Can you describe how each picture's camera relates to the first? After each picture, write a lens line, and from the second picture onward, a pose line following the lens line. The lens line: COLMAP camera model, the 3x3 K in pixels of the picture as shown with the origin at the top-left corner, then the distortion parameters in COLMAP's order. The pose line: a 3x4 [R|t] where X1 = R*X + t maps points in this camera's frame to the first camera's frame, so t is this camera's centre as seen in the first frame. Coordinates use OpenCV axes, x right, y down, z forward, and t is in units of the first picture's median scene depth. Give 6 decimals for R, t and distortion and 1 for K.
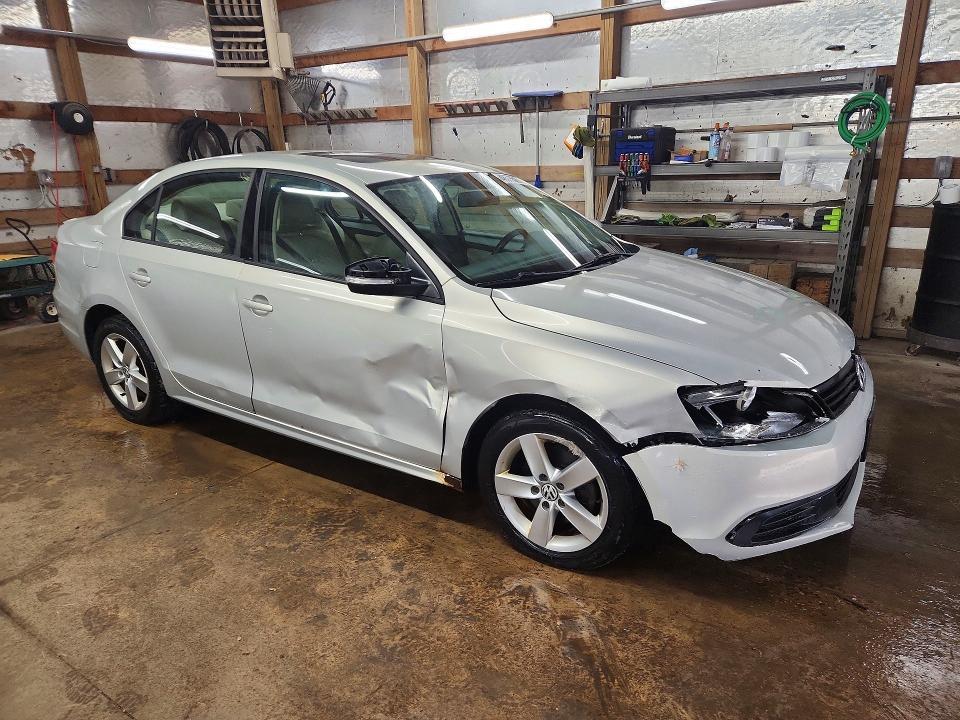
lens RADIAL K [[603.8, 0, 480.0], [0, 603.8, 360.0], [0, 0, 1]] dist [0.003832, -0.001170]
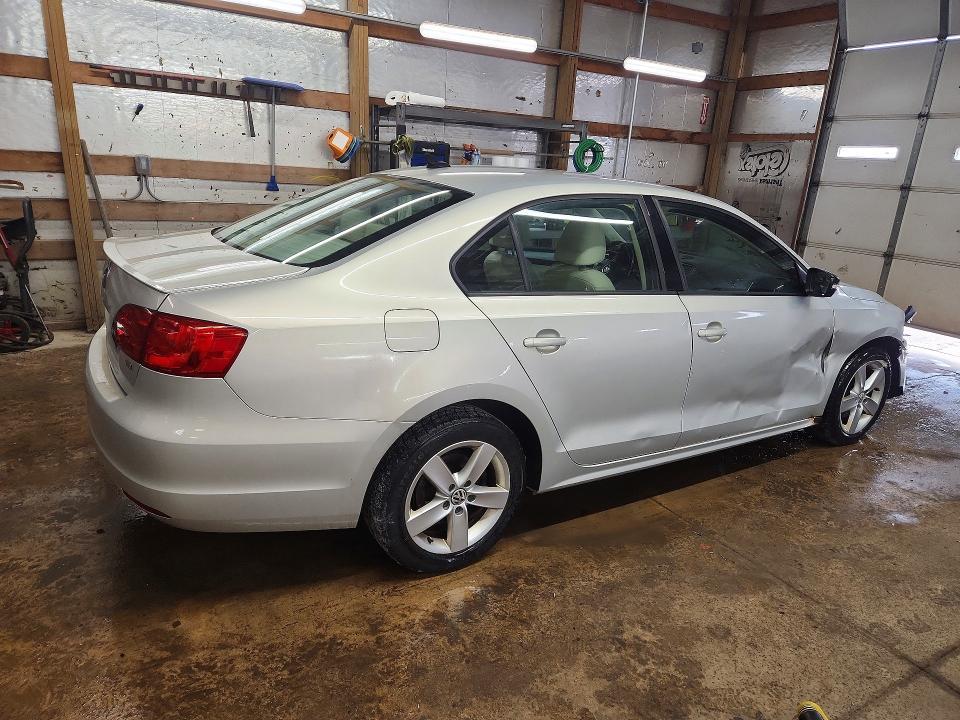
lens RADIAL K [[642.7, 0, 480.2], [0, 642.7, 342.5], [0, 0, 1]] dist [0.031062, 0.002642]
pose [[0.445678, -0.191497, 0.874471, -1.324265], [0.209938, 0.971968, 0.105851, -0.238616], [-0.870228, 0.136409, 0.473387, 0.730790]]
